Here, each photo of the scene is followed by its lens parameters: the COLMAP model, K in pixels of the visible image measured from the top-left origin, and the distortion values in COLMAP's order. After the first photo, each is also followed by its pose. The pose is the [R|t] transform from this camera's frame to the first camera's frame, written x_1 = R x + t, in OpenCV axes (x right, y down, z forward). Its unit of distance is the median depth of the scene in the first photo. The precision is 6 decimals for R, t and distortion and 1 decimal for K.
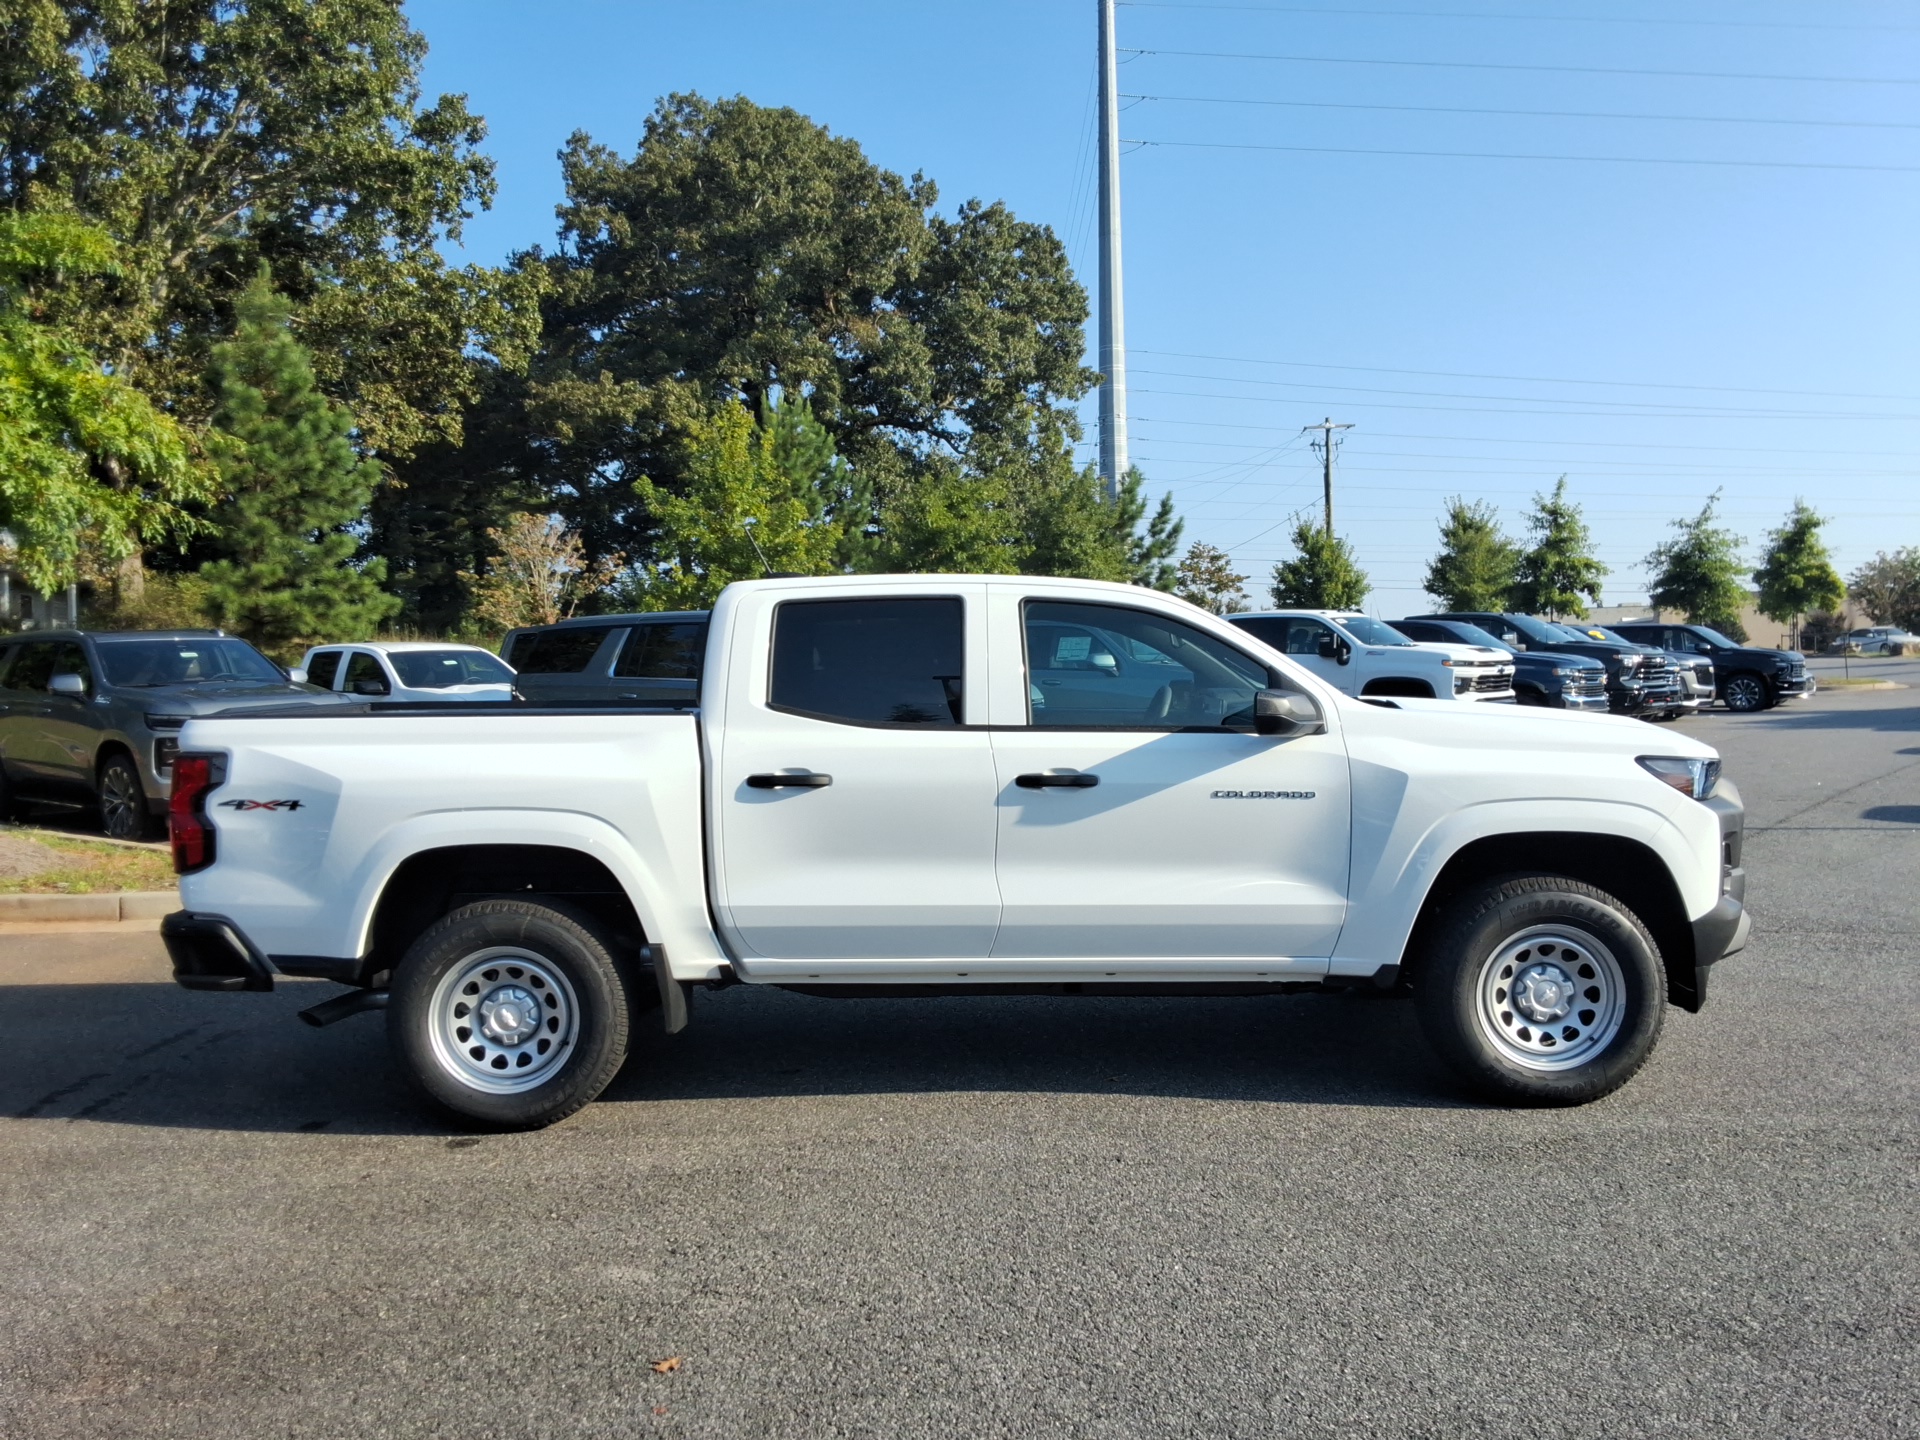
lens RADIAL K [[1535.7, 0, 974.6], [0, 1535.7, 734.2], [0, 0, 1]] dist [0.131900, -0.215747]
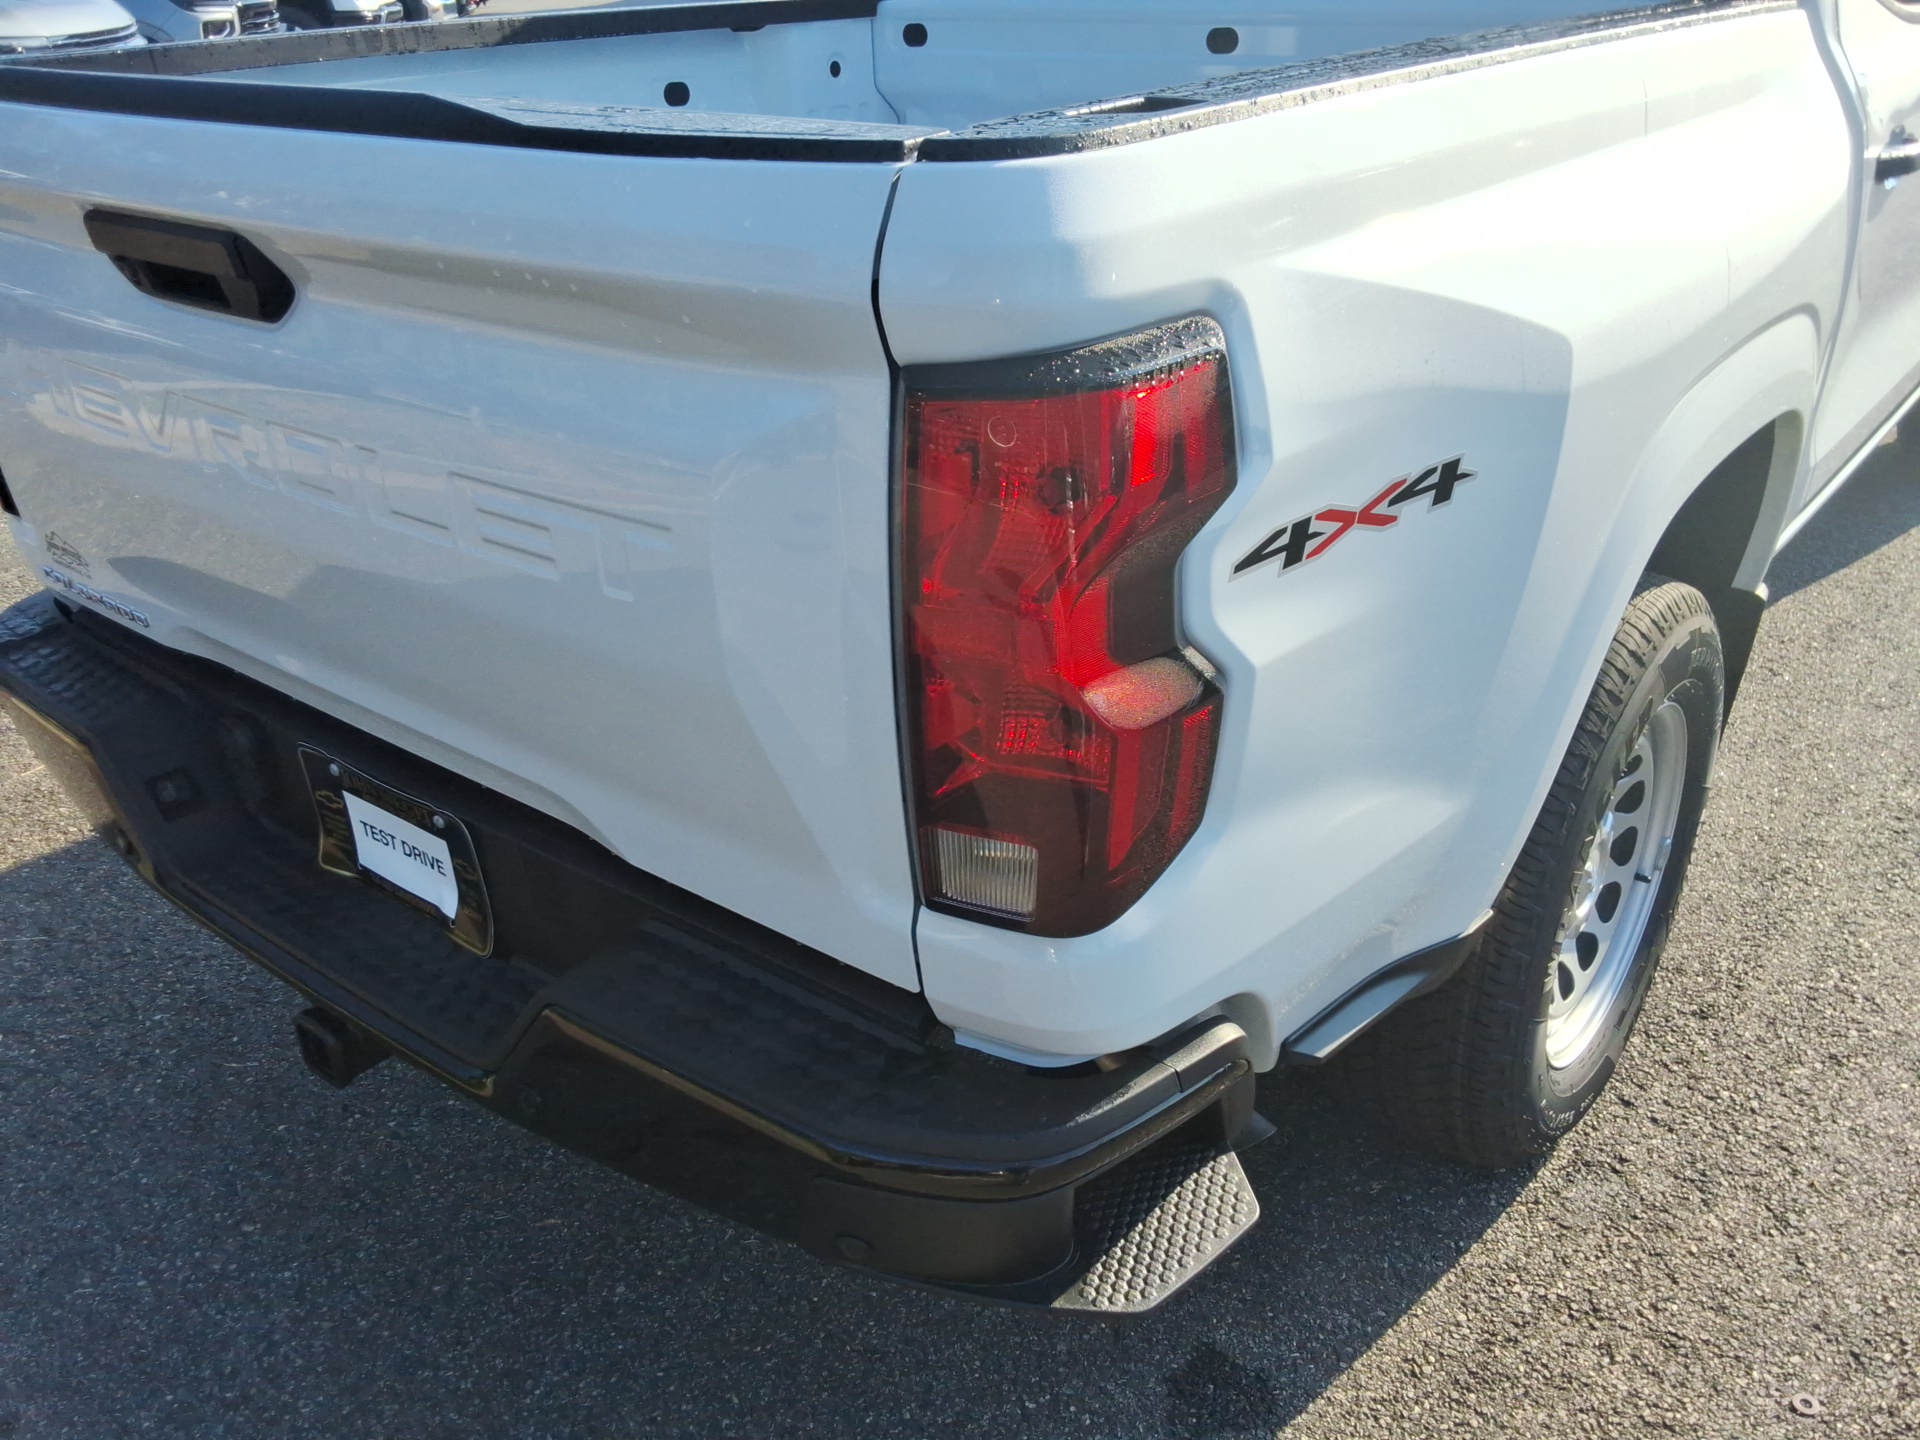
lens RADIAL K [[1535.7, 0, 974.6], [0, 1535.7, 734.2], [0, 0, 1]] dist [0.131900, -0.215747]
pose [[0.632427, -0.362697, 0.684461, -0.093970], [0.057967, 0.903291, 0.425094, -0.003649], [-0.772448, -0.229165, 0.592290, 0.128792]]
